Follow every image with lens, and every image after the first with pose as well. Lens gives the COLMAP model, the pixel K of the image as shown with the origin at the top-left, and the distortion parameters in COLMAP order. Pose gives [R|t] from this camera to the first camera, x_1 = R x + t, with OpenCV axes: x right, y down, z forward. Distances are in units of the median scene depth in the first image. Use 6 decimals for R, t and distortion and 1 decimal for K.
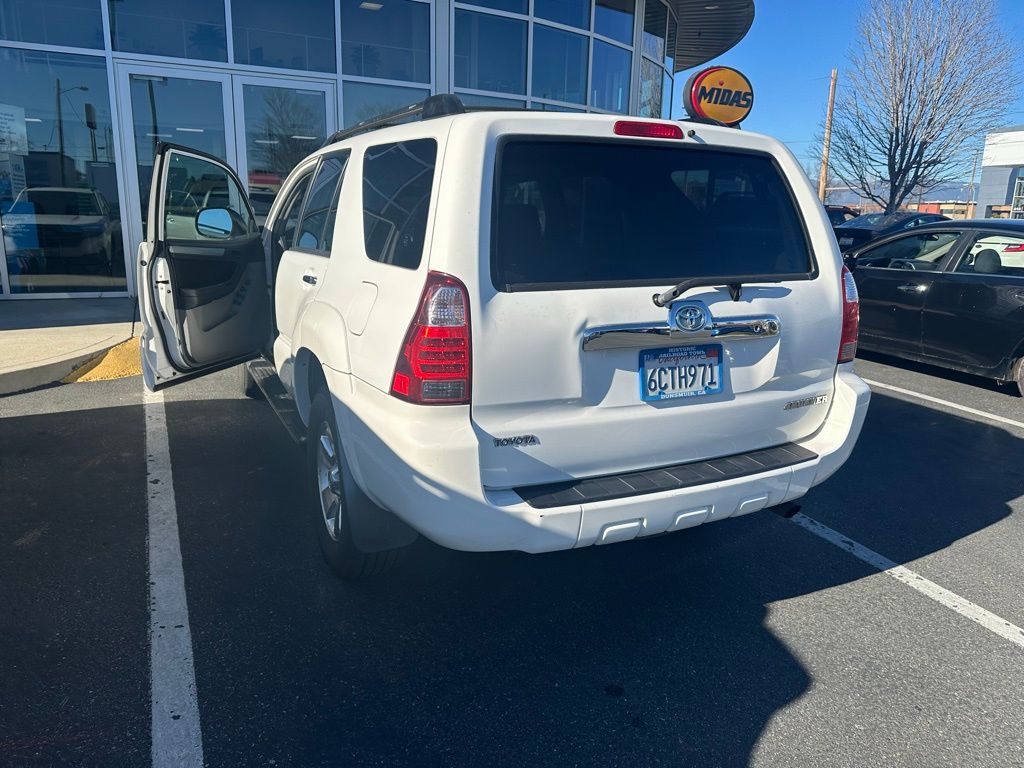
lens RADIAL K [[756.7, 0, 547.7], [0, 756.7, 383.2], [0, 0, 1]] dist [0.118246, -0.138014]
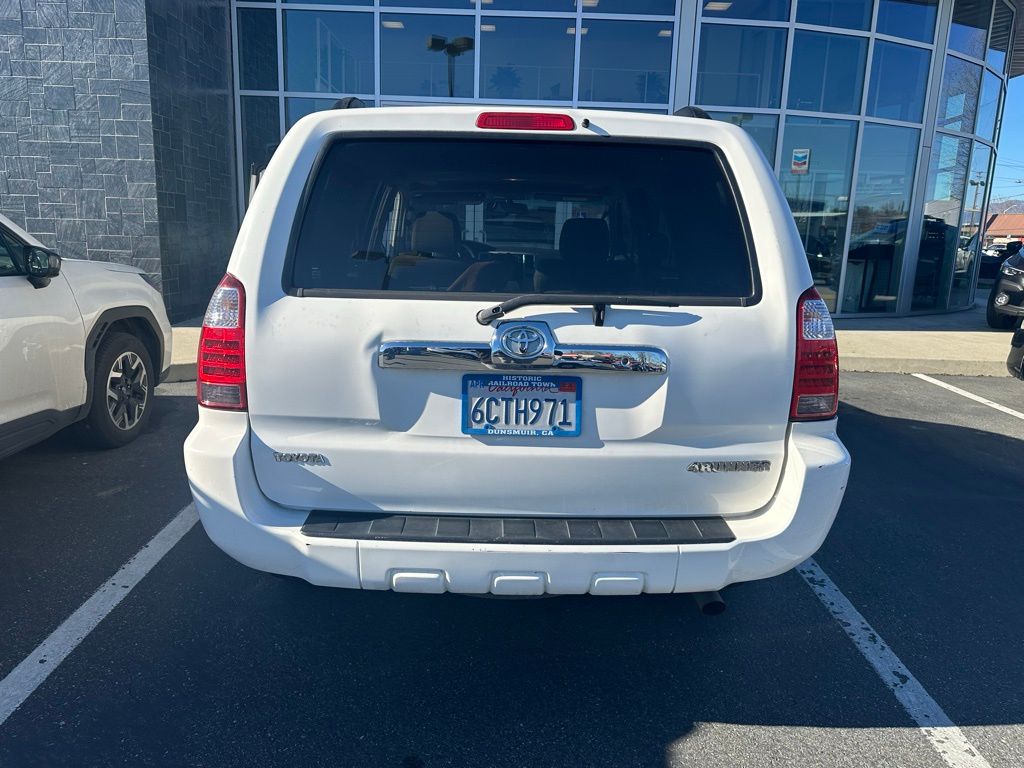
lens RADIAL K [[756.7, 0, 547.7], [0, 756.7, 383.2], [0, 0, 1]] dist [0.118246, -0.138014]
pose [[0.888696, 0.089811, -0.449615, 0.574412], [-0.107152, 0.994155, -0.013211, -0.031095], [0.445800, 0.059917, 0.893125, 0.268018]]
